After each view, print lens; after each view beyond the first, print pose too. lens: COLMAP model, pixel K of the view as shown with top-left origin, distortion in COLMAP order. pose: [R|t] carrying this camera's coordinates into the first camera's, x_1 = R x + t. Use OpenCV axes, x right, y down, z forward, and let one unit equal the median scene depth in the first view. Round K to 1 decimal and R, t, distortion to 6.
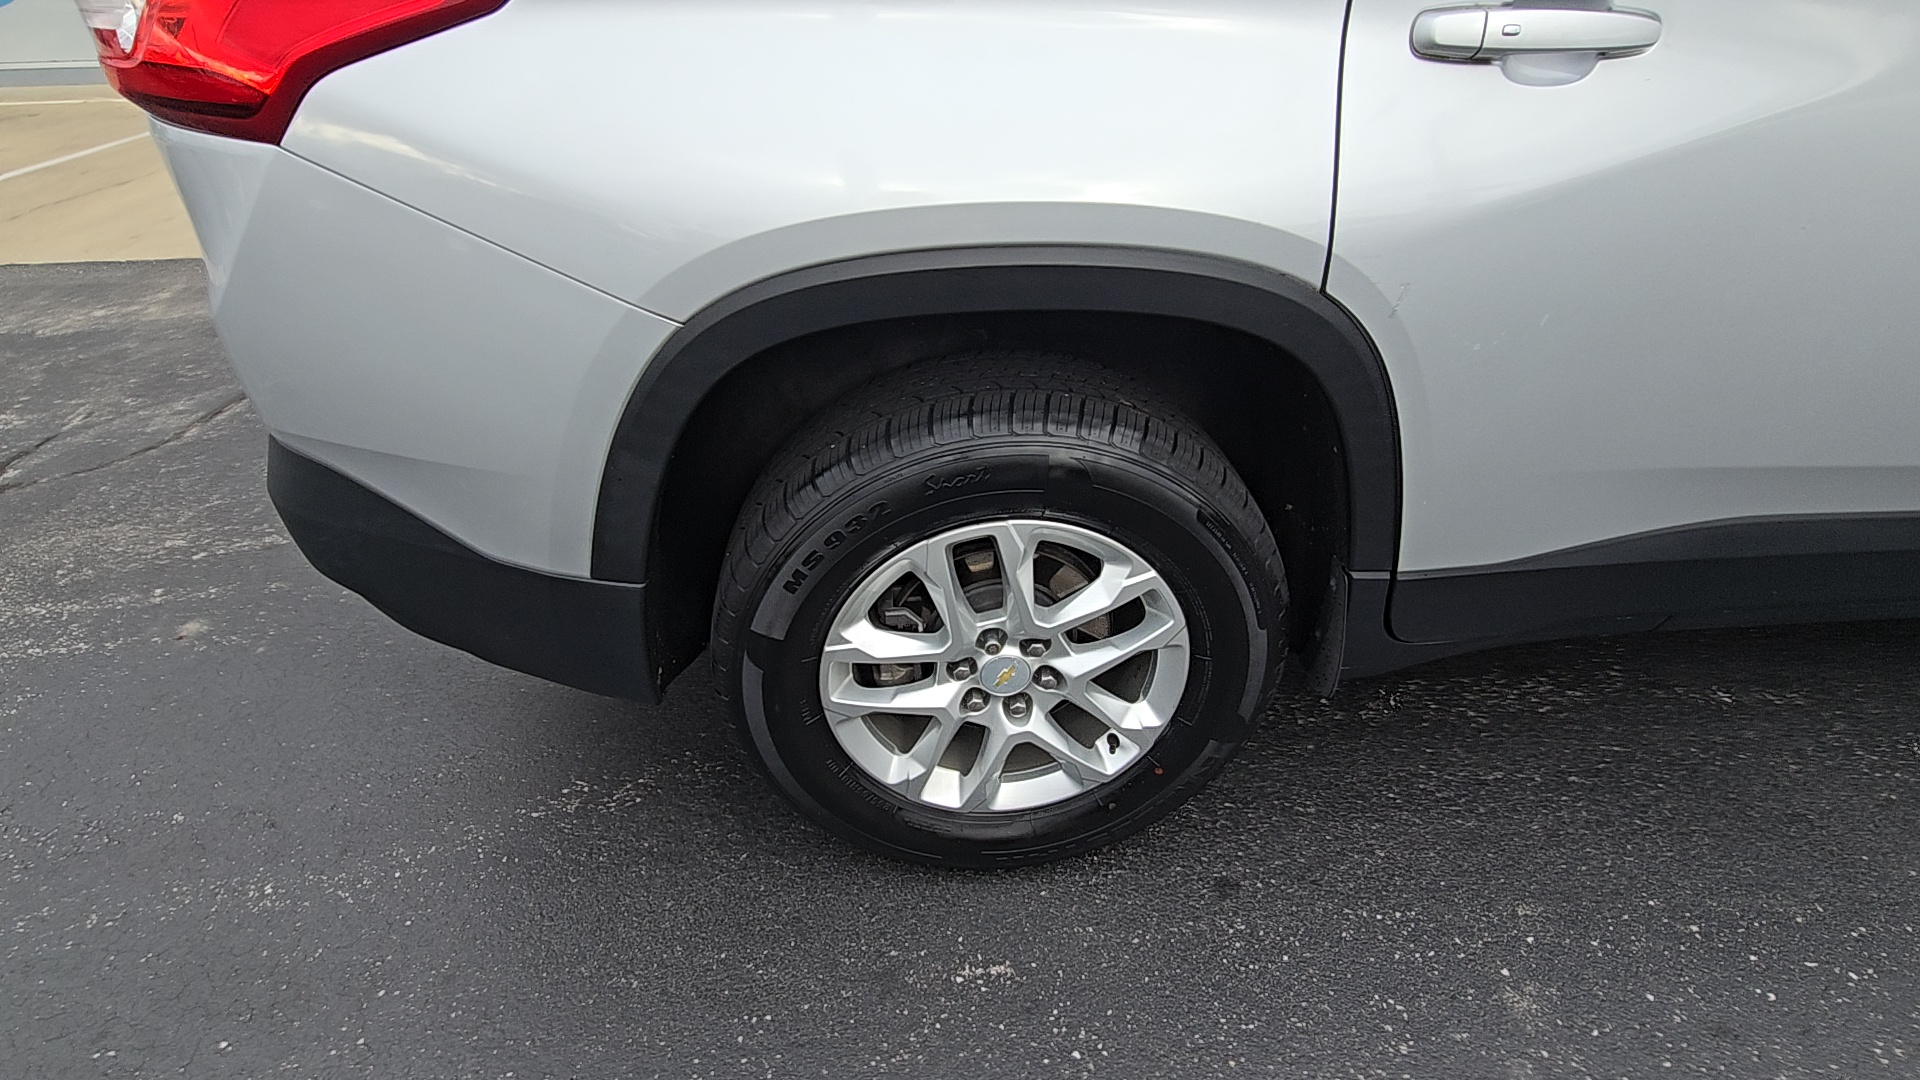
lens RADIAL K [[968.5, 0, 959.3], [0, 968.5, 541.0], [0, 0, 1]] dist [-0.003097, 0.000512]
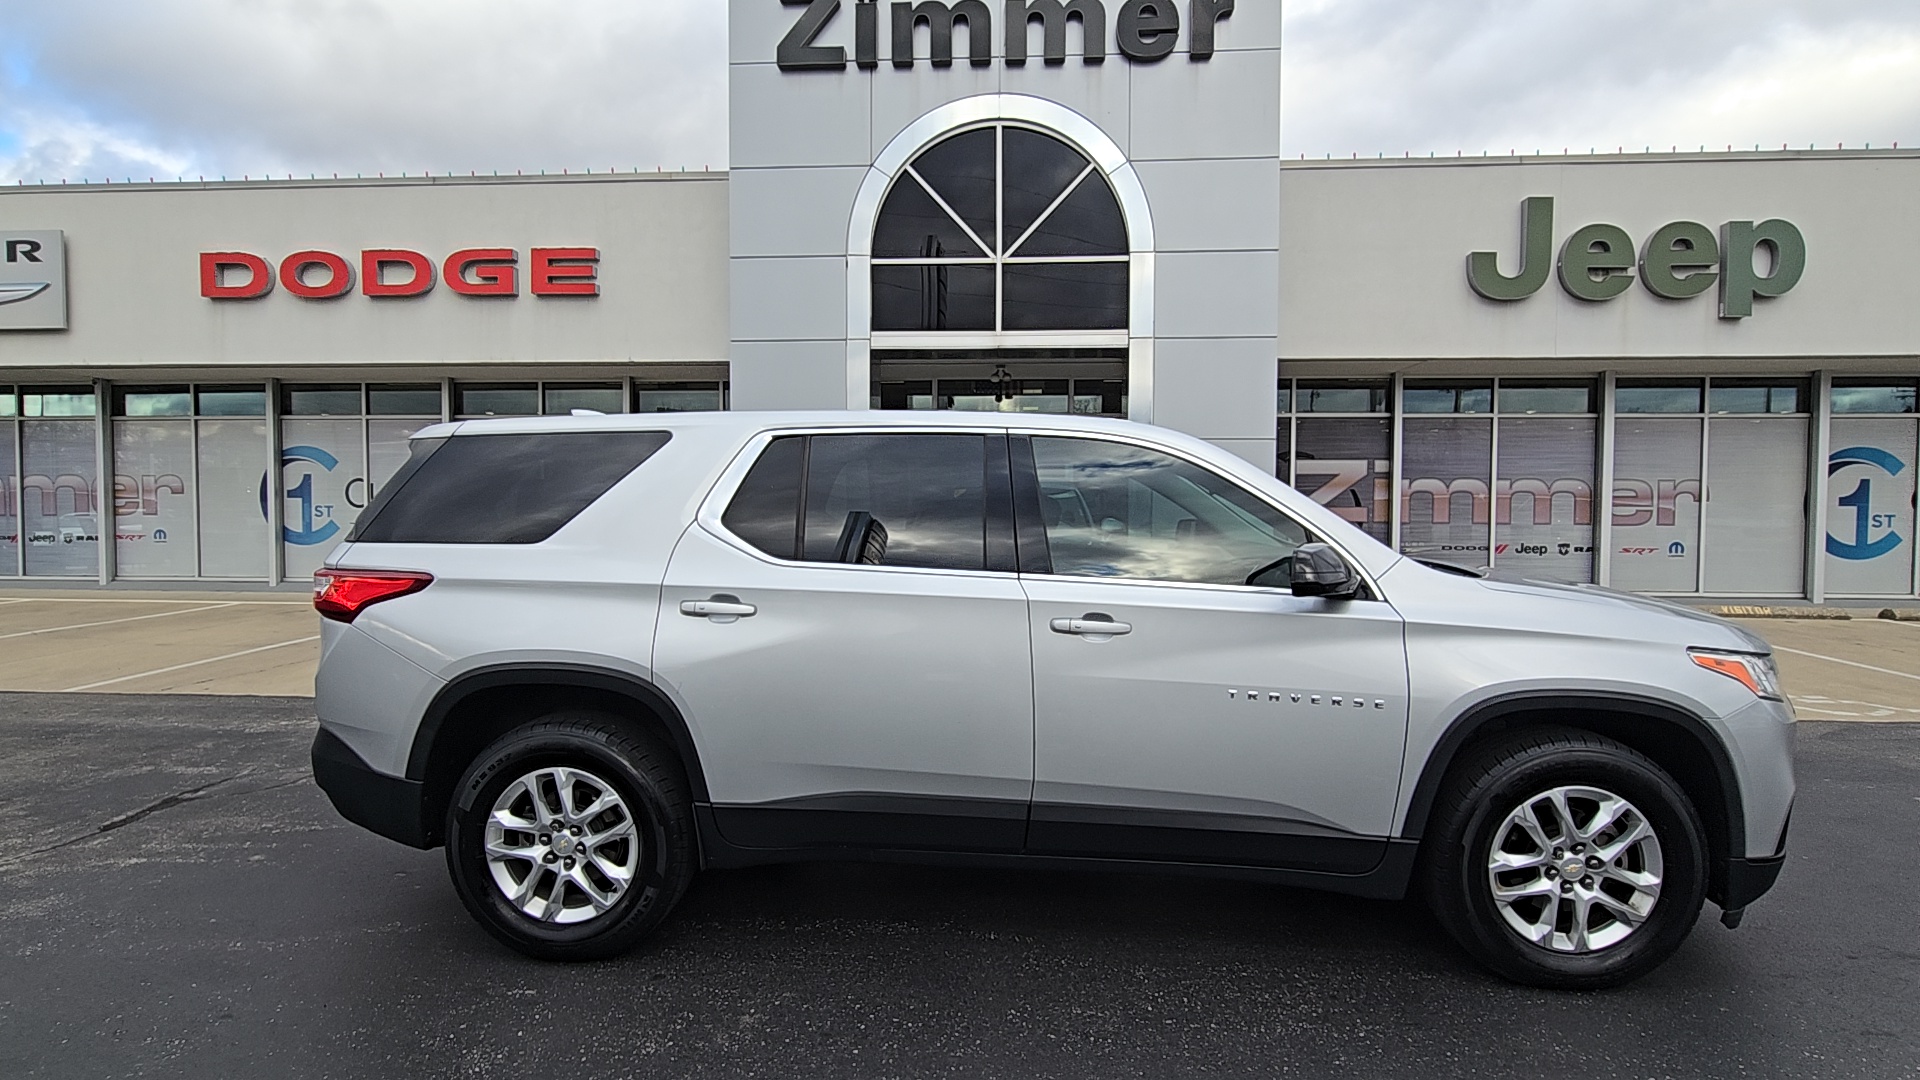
lens RADIAL K [[968.5, 0, 956.4], [0, 968.5, 539.6], [0, 0, 1]] dist [-0.003097, 0.000512]
pose [[0.990763, 0.026894, -0.132909, 1.270982], [-0.088996, 0.868474, -0.487681, 0.549781], [0.102313, 0.495004, 0.862846, -1.277199]]
